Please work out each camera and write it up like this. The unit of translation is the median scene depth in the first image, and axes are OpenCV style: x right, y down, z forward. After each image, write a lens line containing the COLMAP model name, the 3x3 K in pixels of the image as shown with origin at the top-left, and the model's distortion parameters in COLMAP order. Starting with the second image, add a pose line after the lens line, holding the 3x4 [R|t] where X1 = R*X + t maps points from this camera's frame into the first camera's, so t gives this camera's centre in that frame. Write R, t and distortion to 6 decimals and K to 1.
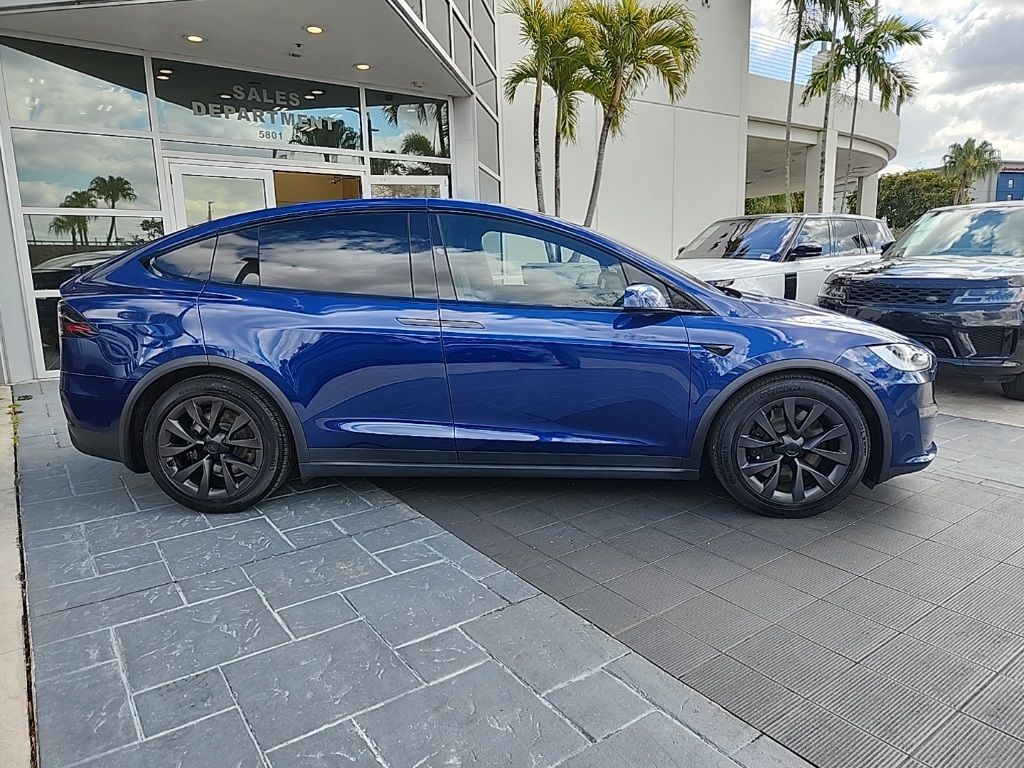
lens RADIAL K [[684.1, 0, 519.6], [0, 684.1, 378.3], [0, 0, 1]] dist [0.074383, -0.064856]
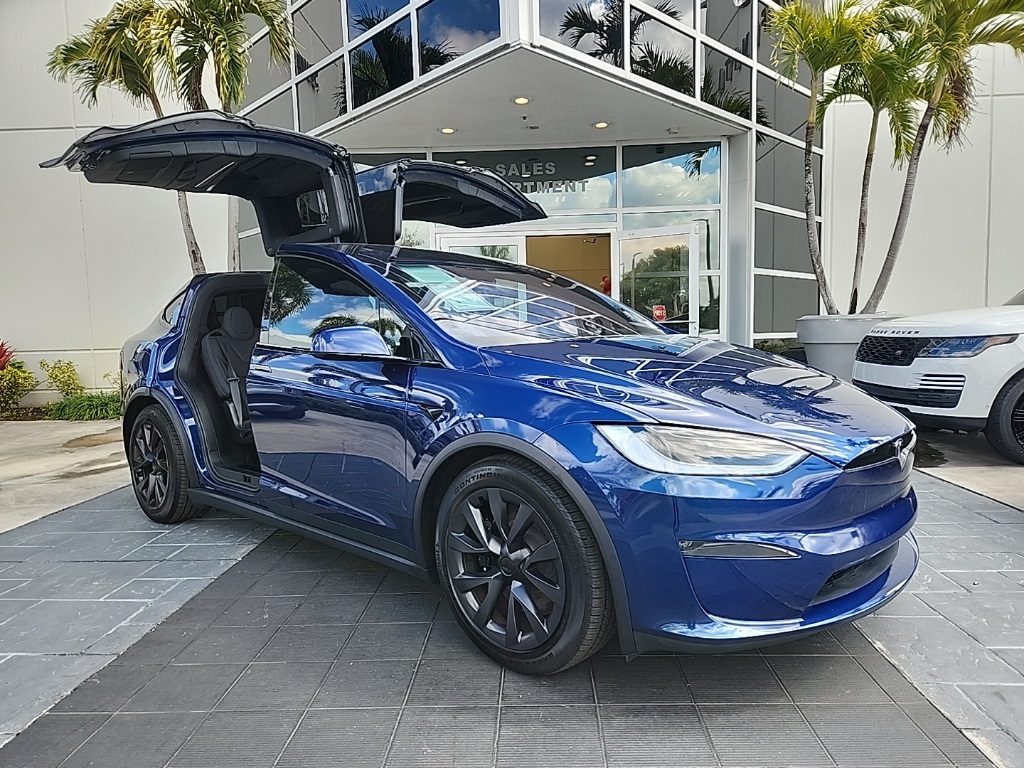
lens RADIAL K [[682.8, 0, 512.1], [0, 682.8, 396.2], [0, 0, 1]] dist [0.067673, -0.059701]
pose [[0.782590, 0.057267, -0.619897, 0.774122], [-0.097822, 0.994702, -0.031603, -0.041369], [0.614803, 0.085372, 0.784046, 0.437113]]
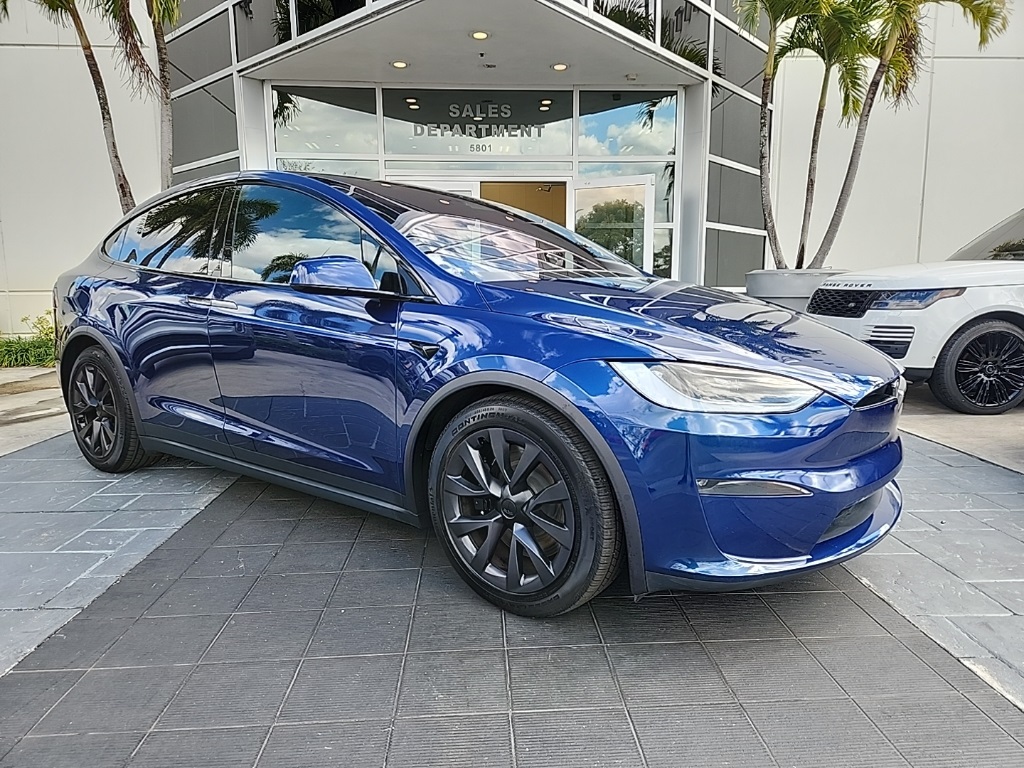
lens RADIAL K [[679.7, 0, 512.1], [0, 679.7, 392.1], [0, 0, 1]] dist [0.074570, -0.066151]
pose [[0.834894, 0.098101, -0.541598, 0.707943], [-0.104553, 0.994339, 0.018936, -0.019900], [0.540389, 0.040816, 0.840425, 0.429001]]
